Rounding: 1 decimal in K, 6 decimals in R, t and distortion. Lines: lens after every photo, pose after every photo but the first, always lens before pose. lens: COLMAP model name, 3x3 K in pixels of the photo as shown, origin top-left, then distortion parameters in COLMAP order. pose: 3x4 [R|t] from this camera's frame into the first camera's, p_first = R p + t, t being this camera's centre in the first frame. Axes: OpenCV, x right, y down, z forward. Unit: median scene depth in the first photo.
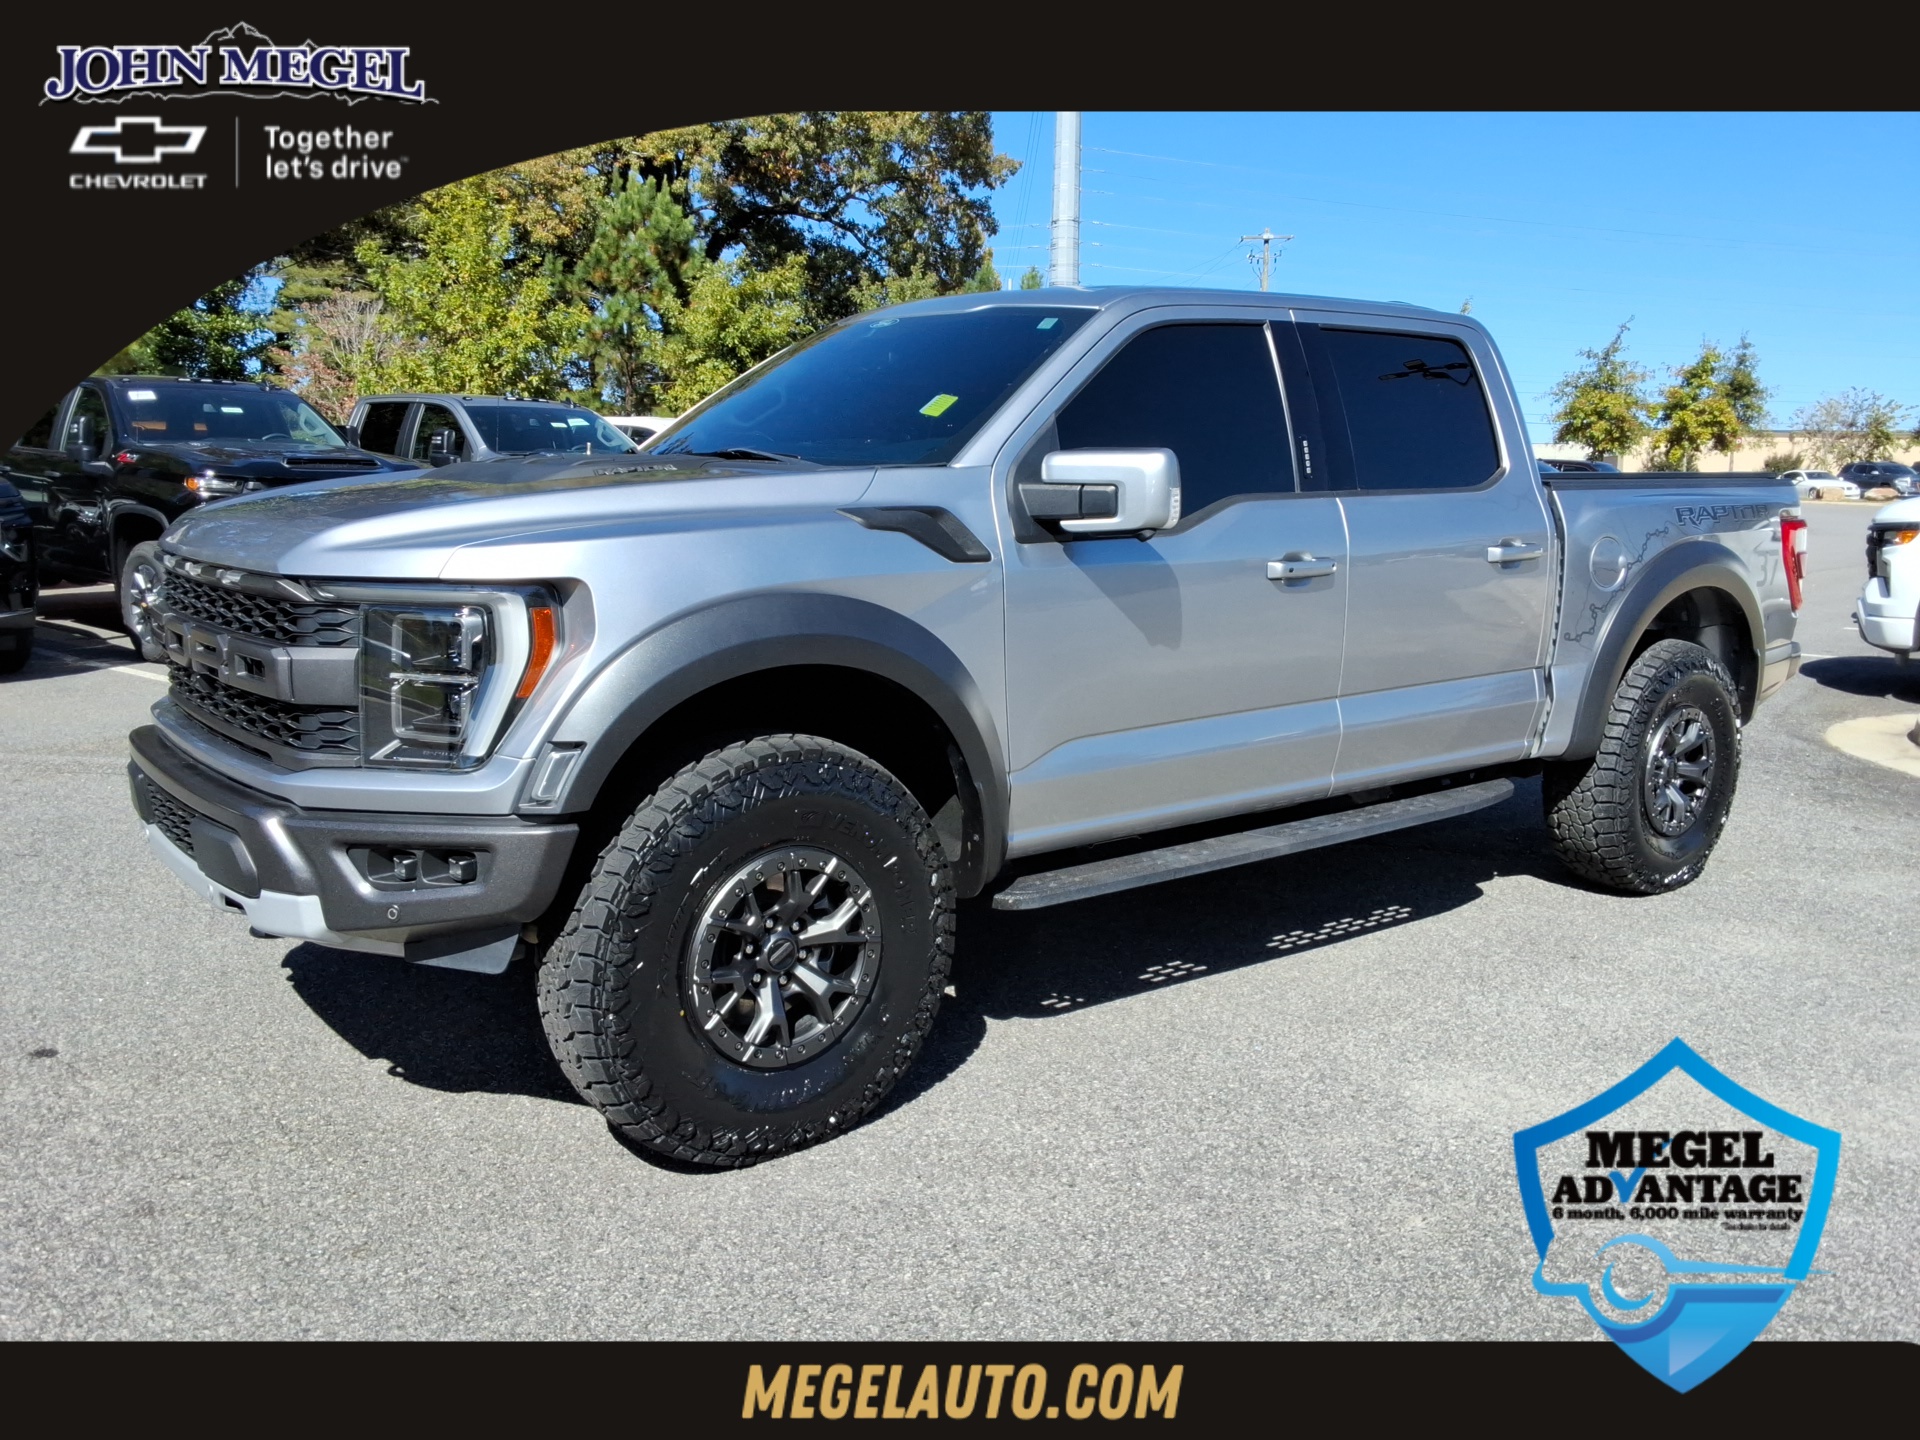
lens RADIAL K [[1524.3, 0, 961.6], [0, 1524.3, 720.6], [0, 0, 1]] dist [0.072317, -0.113244]
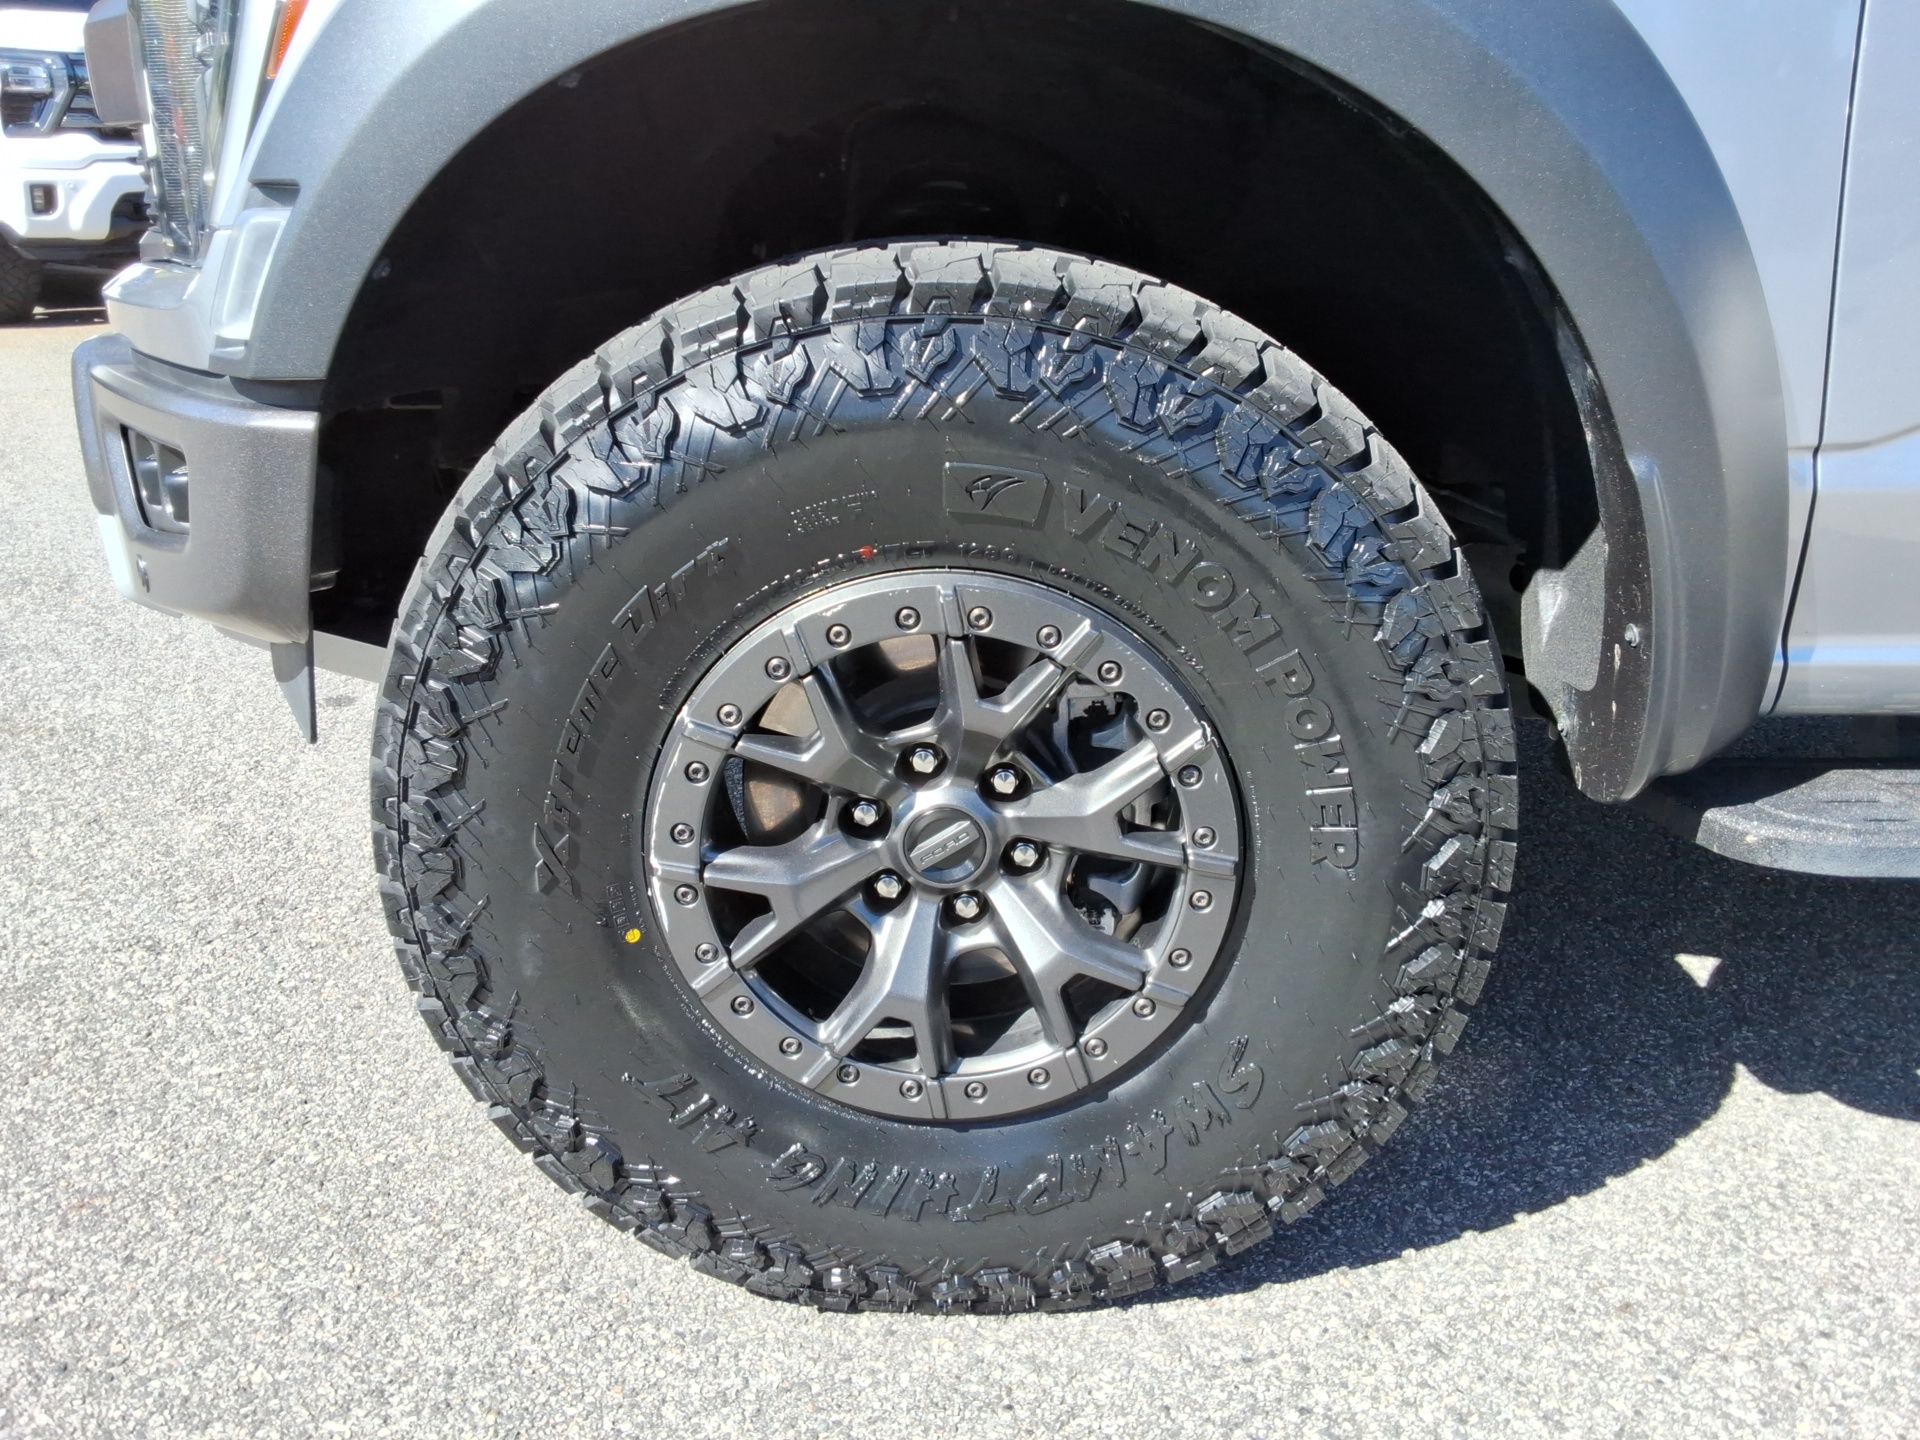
lens RADIAL K [[1524.3, 0, 959.6], [0, 1524.3, 667.4], [0, 0, 1]] dist [0.072317, -0.113244]
pose [[0.780885, 0.180875, -0.597915, 0.102489], [-0.093505, 0.980224, 0.174409, 0.041436], [0.617637, -0.080285, 0.782355, 0.690839]]
